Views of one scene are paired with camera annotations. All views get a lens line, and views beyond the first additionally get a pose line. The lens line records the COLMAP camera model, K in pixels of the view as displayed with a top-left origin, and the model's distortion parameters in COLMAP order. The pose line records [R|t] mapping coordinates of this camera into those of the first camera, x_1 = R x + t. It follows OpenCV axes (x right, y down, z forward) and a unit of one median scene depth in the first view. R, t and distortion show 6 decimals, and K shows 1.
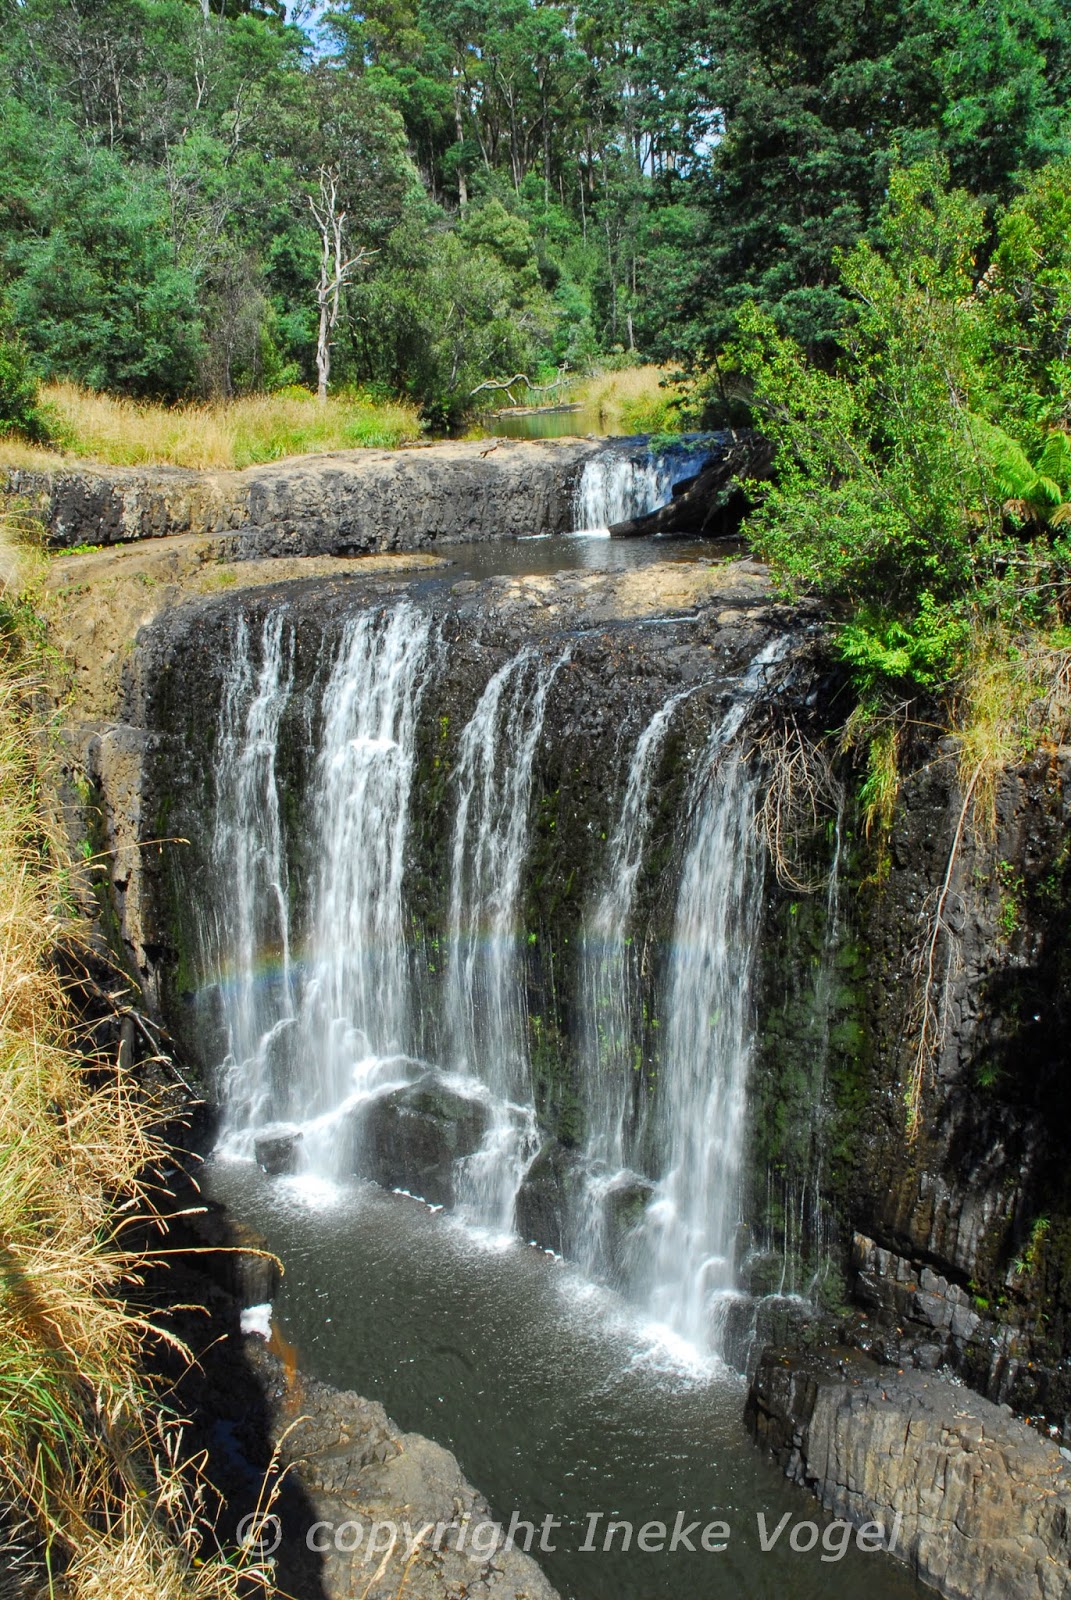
lens RADIAL K [[1226.6, 0, 535.5], [0, 1226.6, 800.0], [0, 0, 1]] dist [-0.175604, 0.161822]
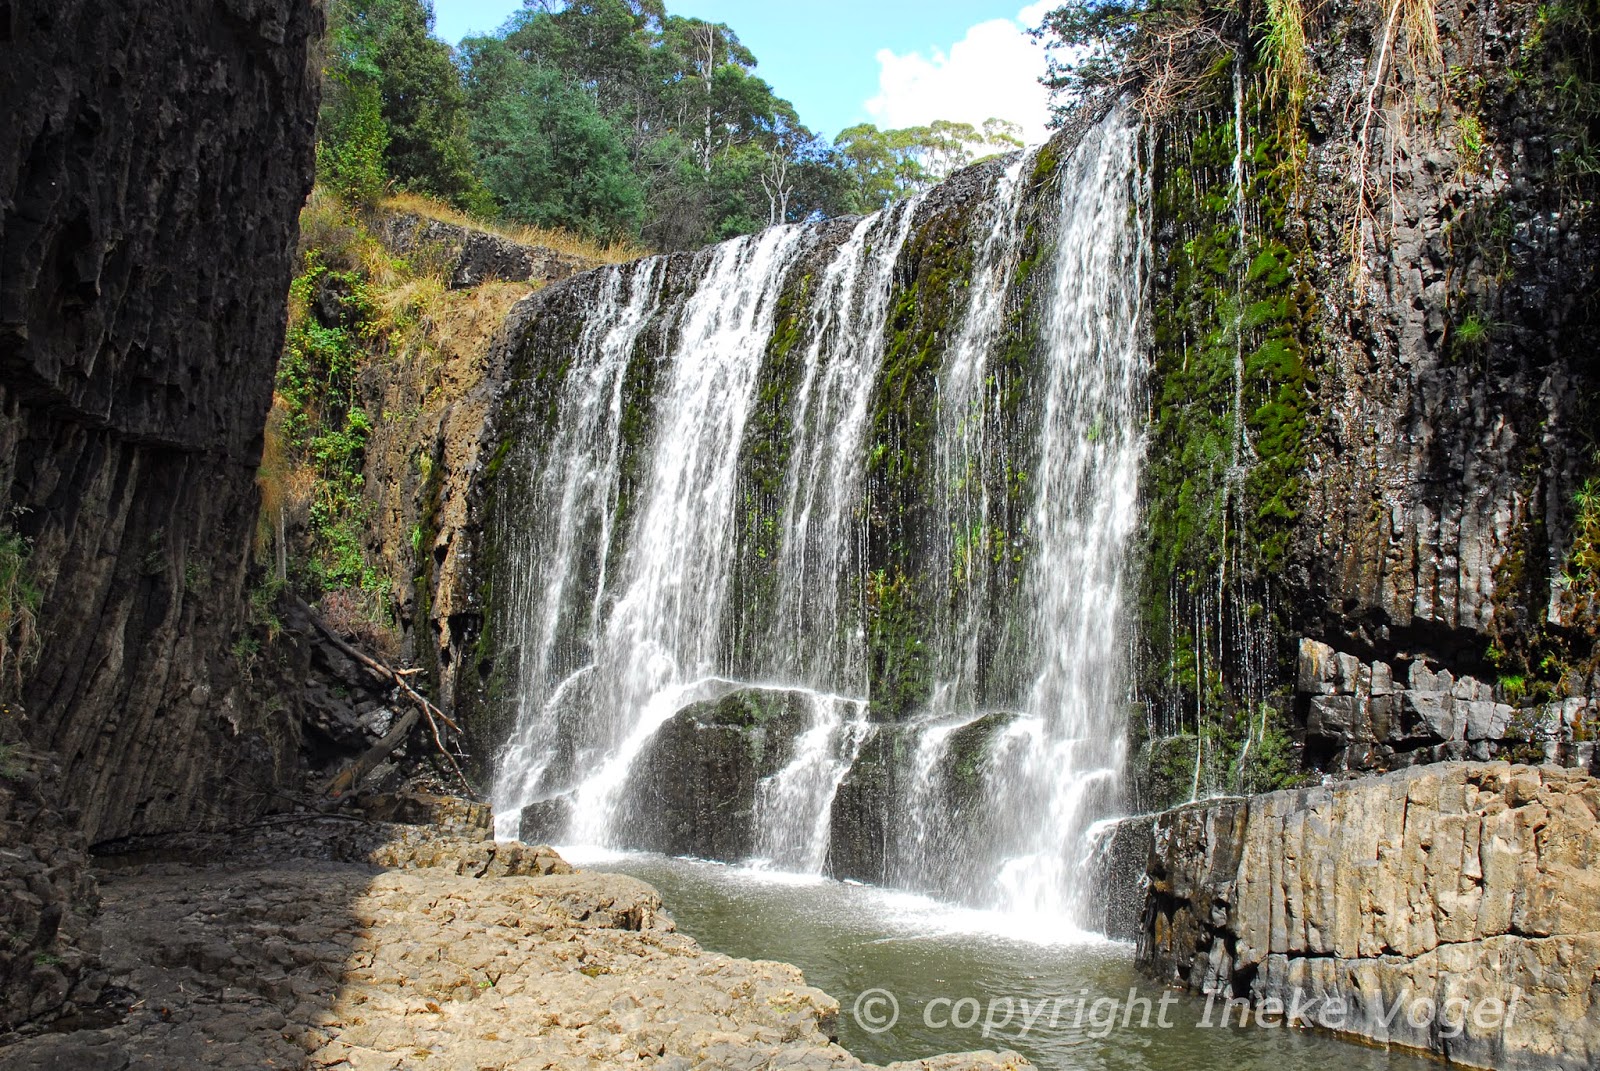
lens RADIAL K [[1226.6, 0, 800.0], [0, 1226.6, 535.5], [0, 0, 1]] dist [-0.175604, 0.161822]
pose [[0.986332, 0.048309, -0.157528, 0.072402], [-0.106368, 0.916832, -0.384843, 0.456591], [0.125836, 0.396339, 0.909440, 0.256852]]
